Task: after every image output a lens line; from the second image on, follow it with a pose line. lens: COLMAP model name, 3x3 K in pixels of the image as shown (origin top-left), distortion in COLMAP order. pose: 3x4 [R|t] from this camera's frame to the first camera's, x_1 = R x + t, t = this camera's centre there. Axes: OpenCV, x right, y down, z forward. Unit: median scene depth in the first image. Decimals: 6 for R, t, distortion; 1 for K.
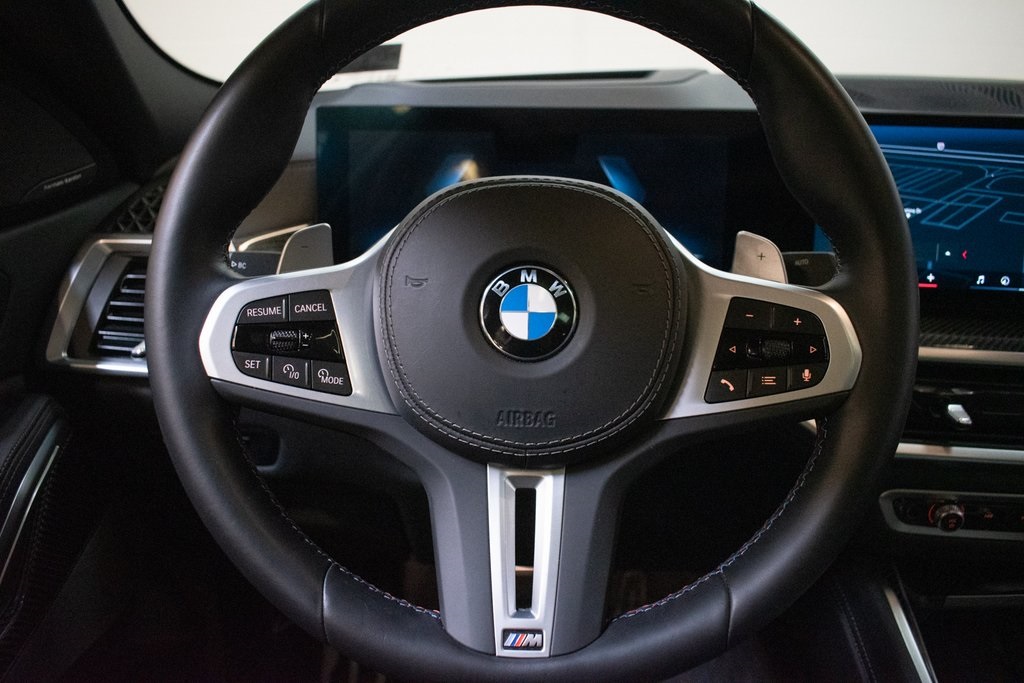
lens RADIAL K [[786.6, 0, 512.0], [0, 786.6, 341.5], [0, 0, 1]] dist [-0.145703, 0.068061]
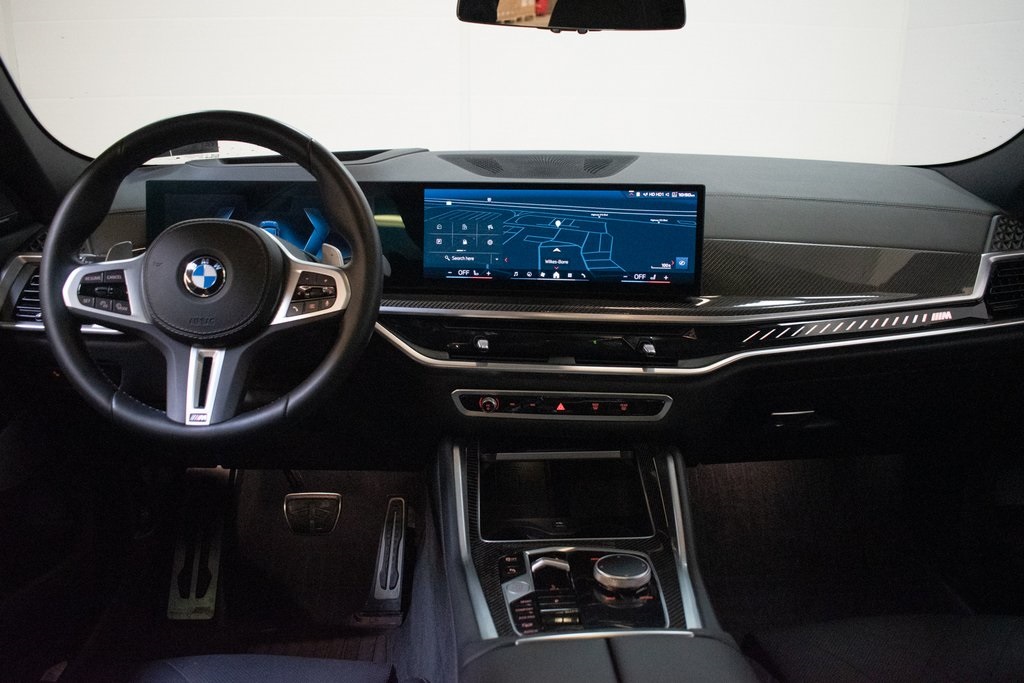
lens RADIAL K [[786.6, 0, 512.0], [0, 786.6, 341.5], [0, 0, 1]] dist [-0.145703, 0.068061]
pose [[0.996243, -0.006703, 0.086337, 0.698875], [0.012256, 0.997878, -0.063946, 0.298312], [-0.085725, 0.064764, 0.994212, -1.271181]]
